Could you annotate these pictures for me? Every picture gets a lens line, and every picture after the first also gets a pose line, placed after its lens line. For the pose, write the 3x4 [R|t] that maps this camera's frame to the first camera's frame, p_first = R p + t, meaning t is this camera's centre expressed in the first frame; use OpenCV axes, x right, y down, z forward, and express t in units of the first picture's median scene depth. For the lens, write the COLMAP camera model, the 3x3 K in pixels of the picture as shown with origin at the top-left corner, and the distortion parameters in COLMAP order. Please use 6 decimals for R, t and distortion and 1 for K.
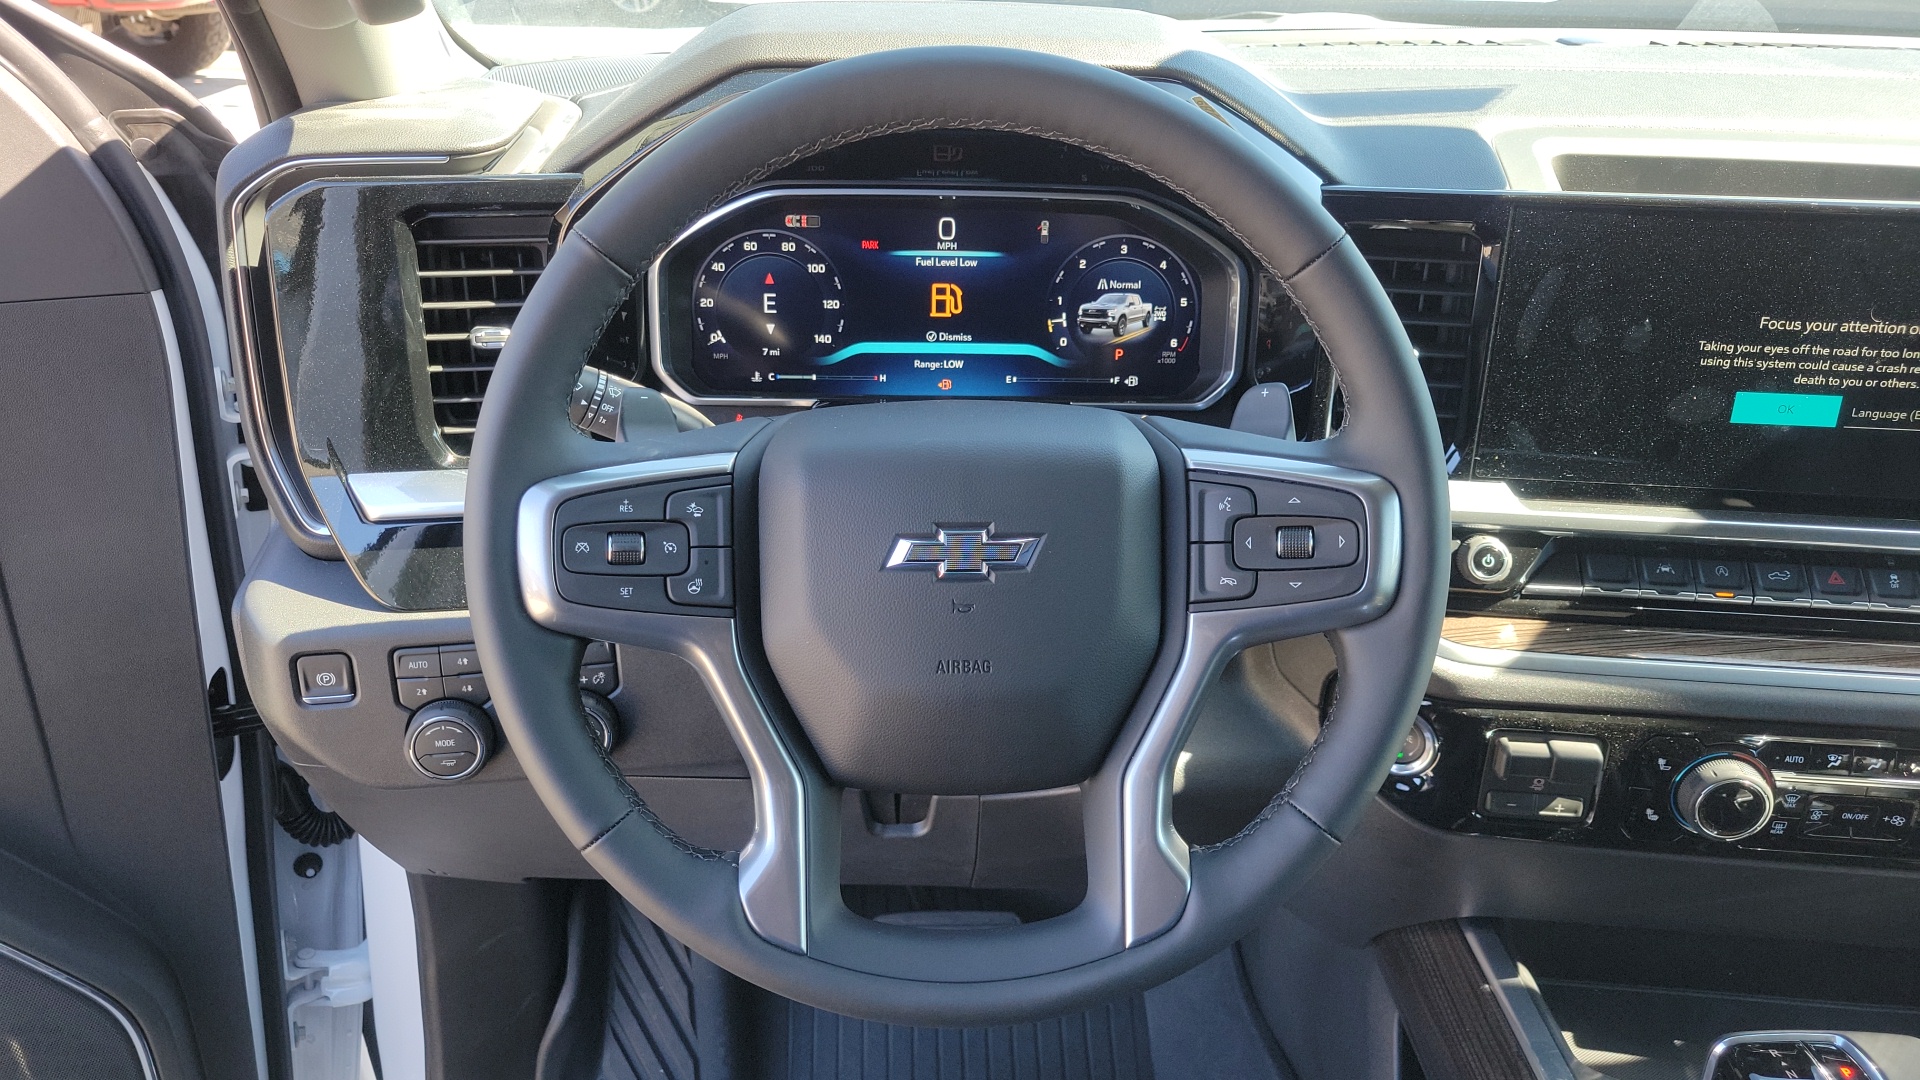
lens RADIAL K [[1448.7, 0, 955.6], [0, 1448.7, 550.4], [0, 0, 1]] dist [0.018973, 0.000421]
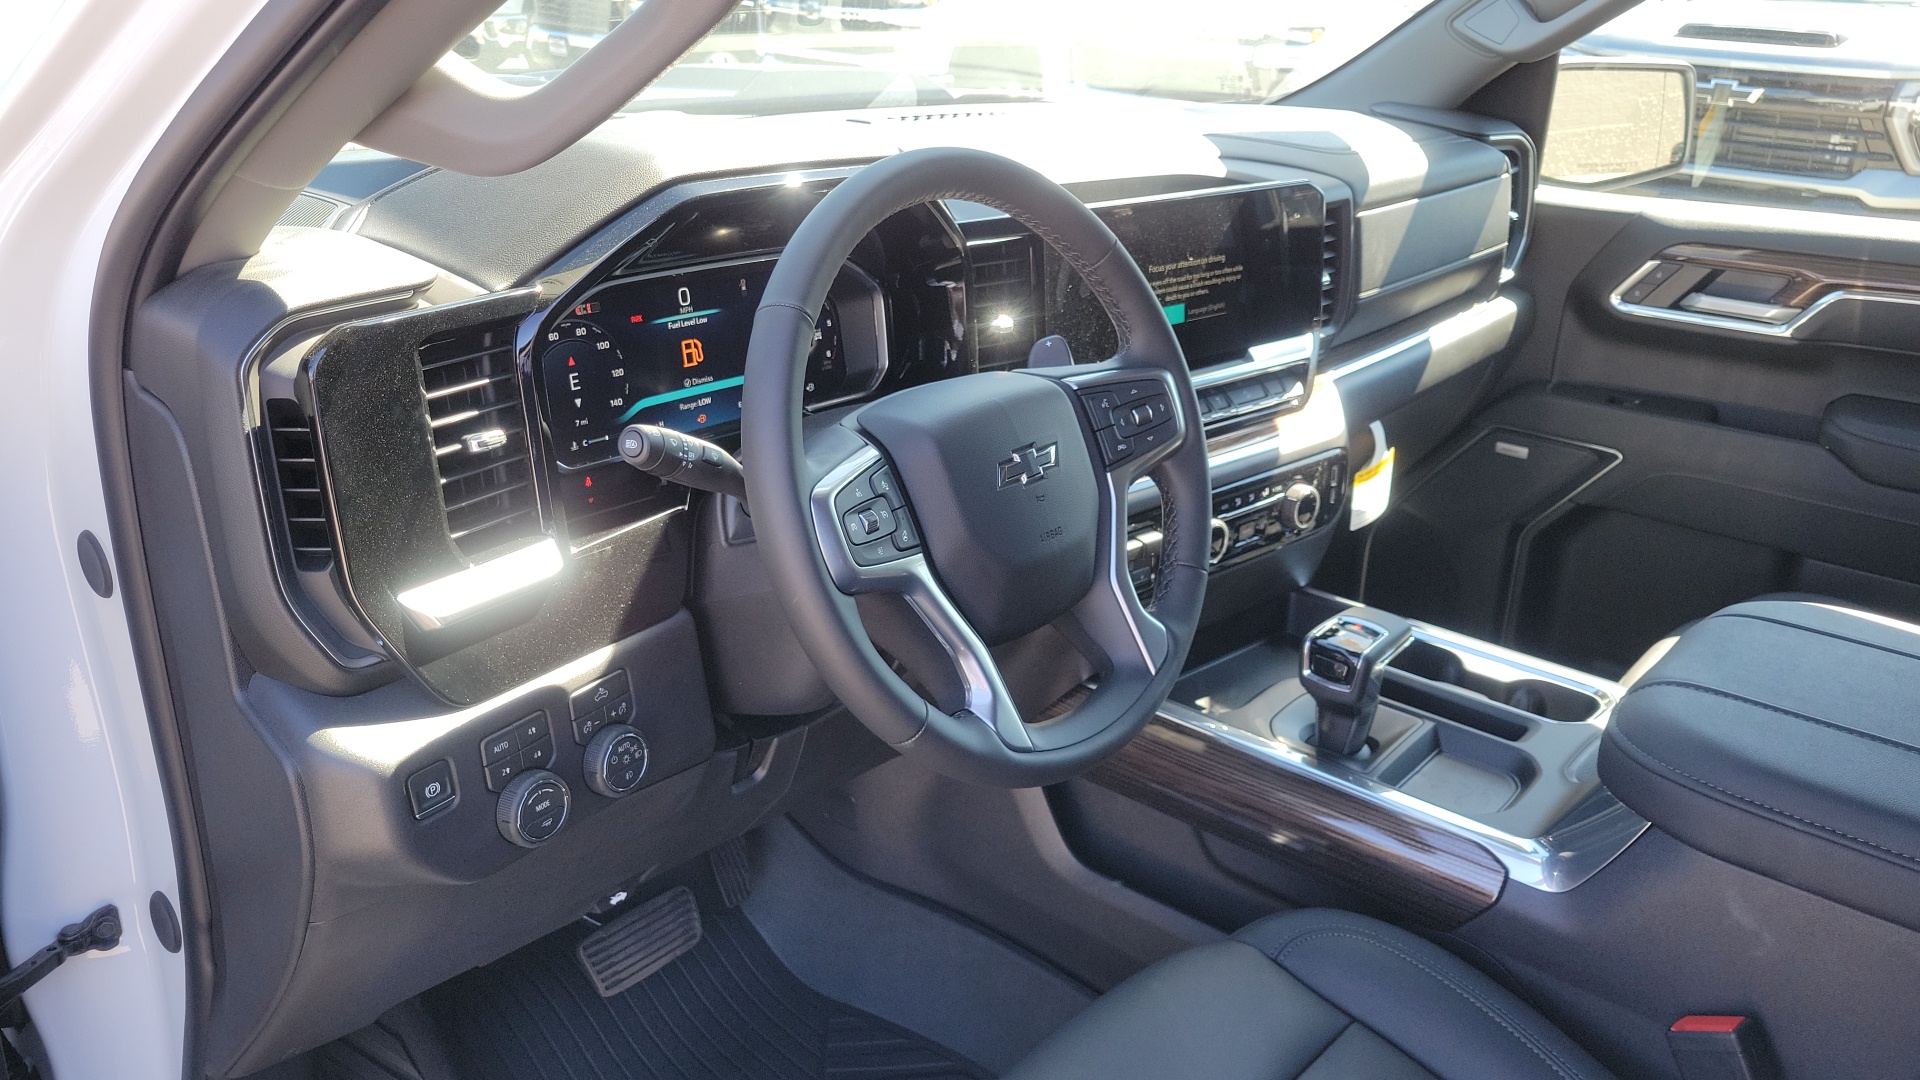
lens RADIAL K [[1448.7, 0, 955.6], [0, 1448.7, 550.4], [0, 0, 1]] dist [0.018973, 0.000421]
pose [[0.675536, -0.273524, 0.684716, -0.842541], [0.305714, 0.948967, 0.077469, -0.041269], [-0.670963, 0.156994, 0.724681, -0.042152]]
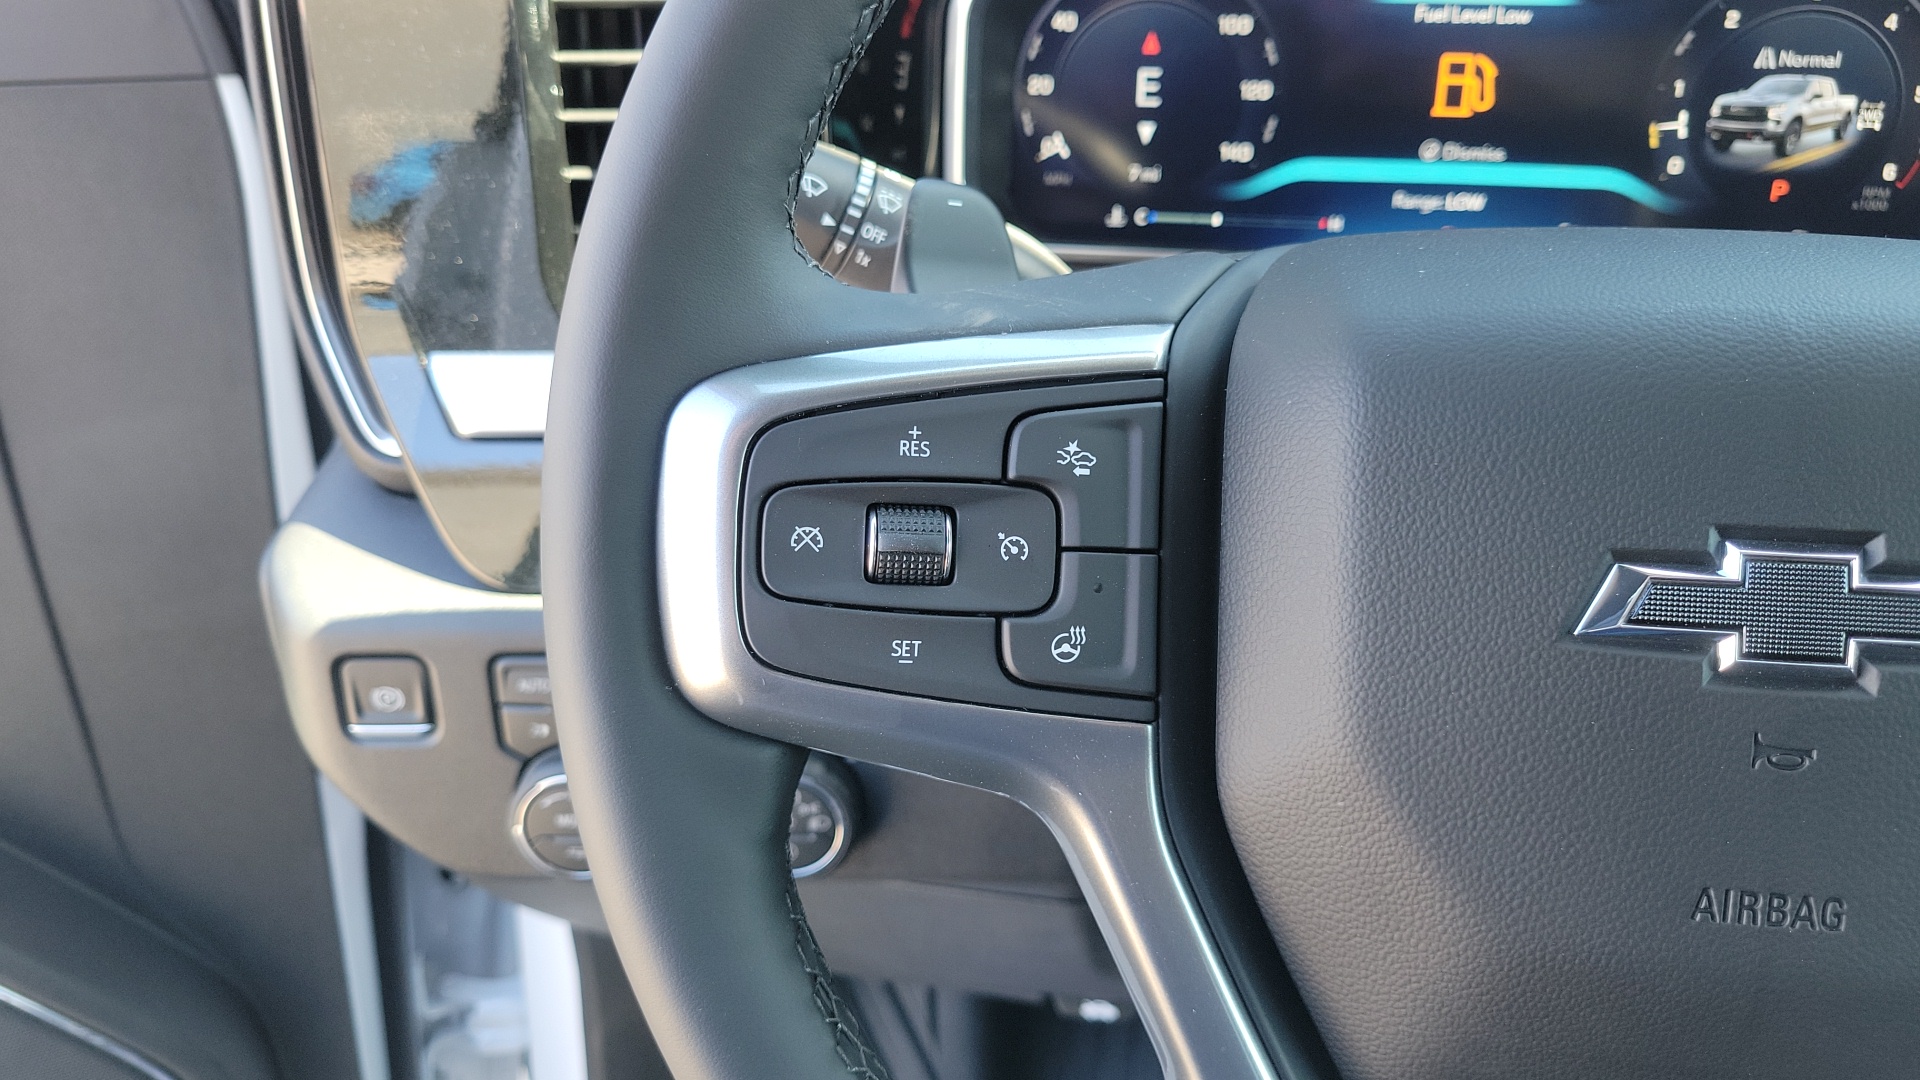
lens RADIAL K [[1492.7, 0, 960.0], [0, 1492.7, 540.0], [0, 0, 1]] dist [0.000521, -0.001359]
pose [[0.986048, 0.056987, -0.156400, -0.109342], [-0.049565, 0.997470, 0.050959, -0.018766], [0.158908, -0.042496, 0.986378, 0.434194]]
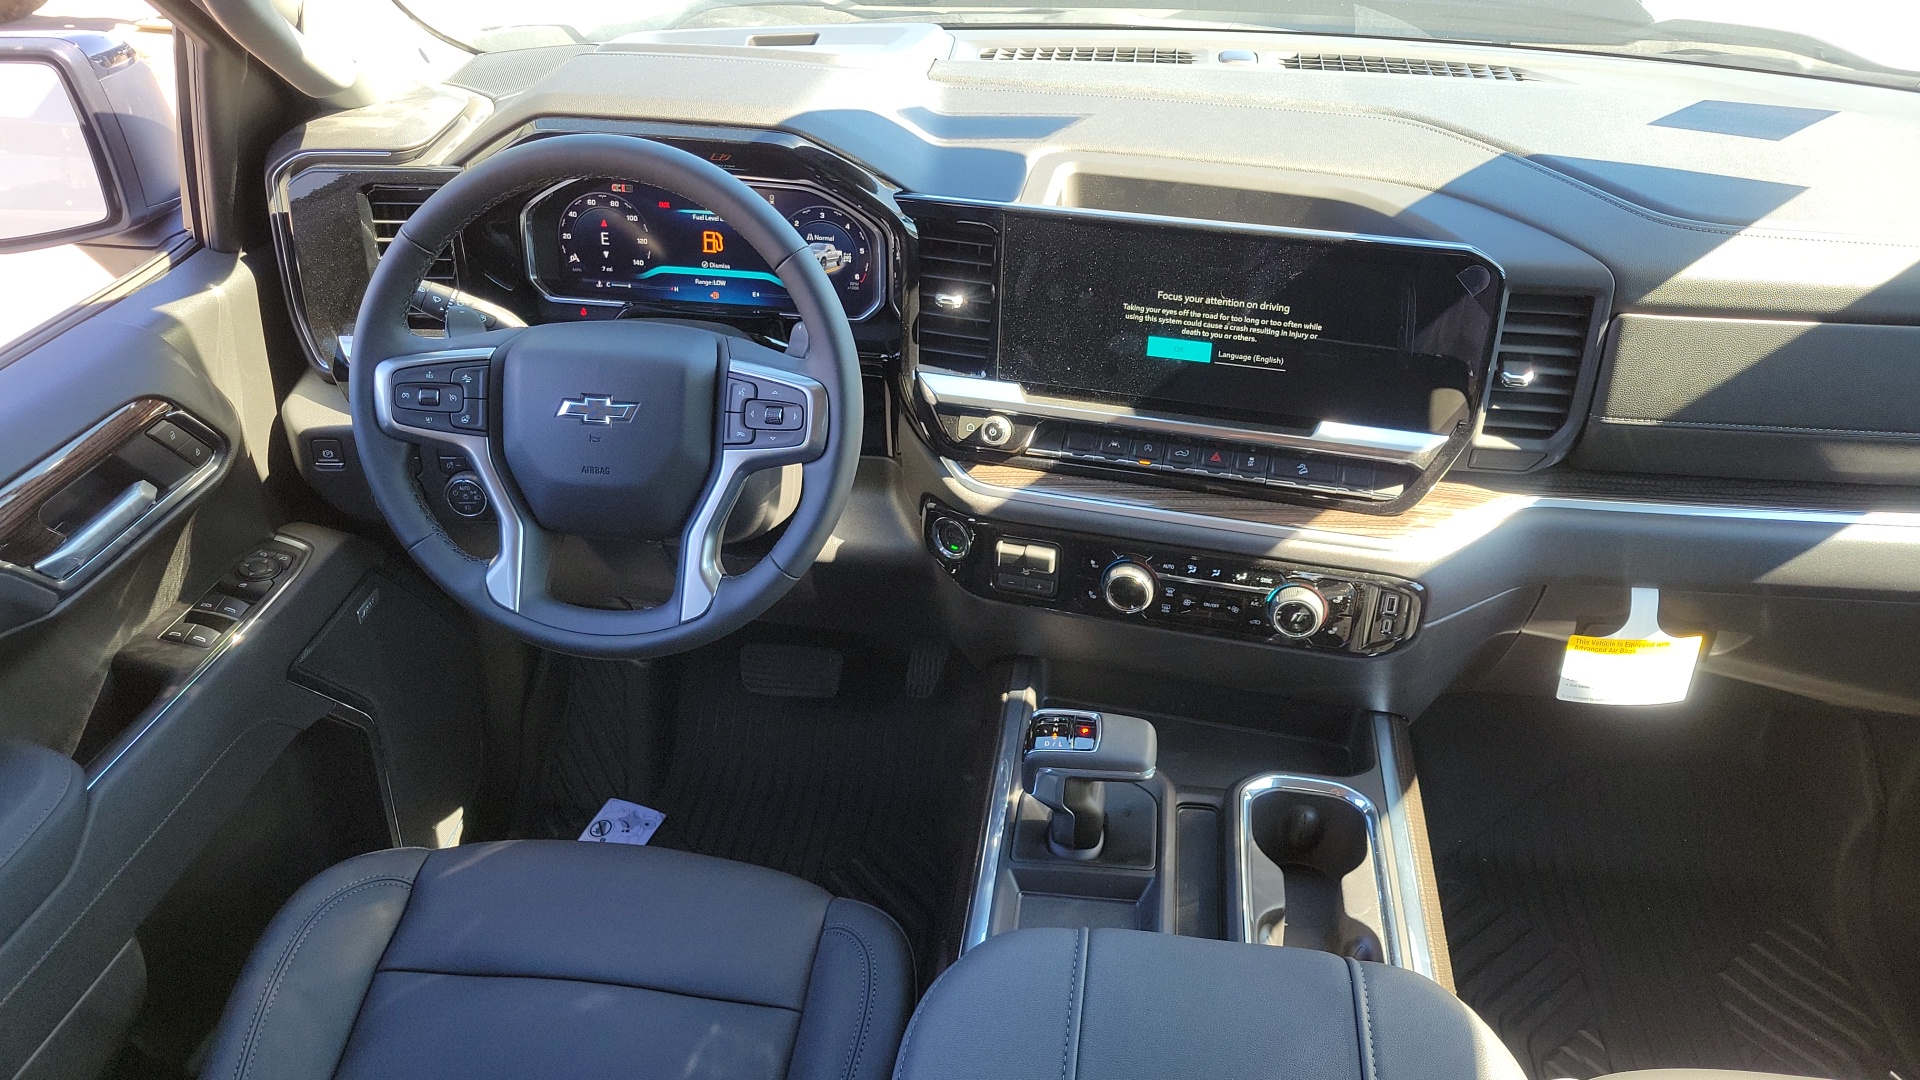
lens RADIAL K [[1438.2, 0, 964.9], [0, 1438.2, 537.0], [0, 0, 1]] dist [0.038458, -0.025516]
pose [[0.987692, 0.077070, -0.136103, 0.555614], [-0.060550, 0.990730, 0.121606, -0.069103], [0.144214, -0.111868, 0.983203, -0.593346]]
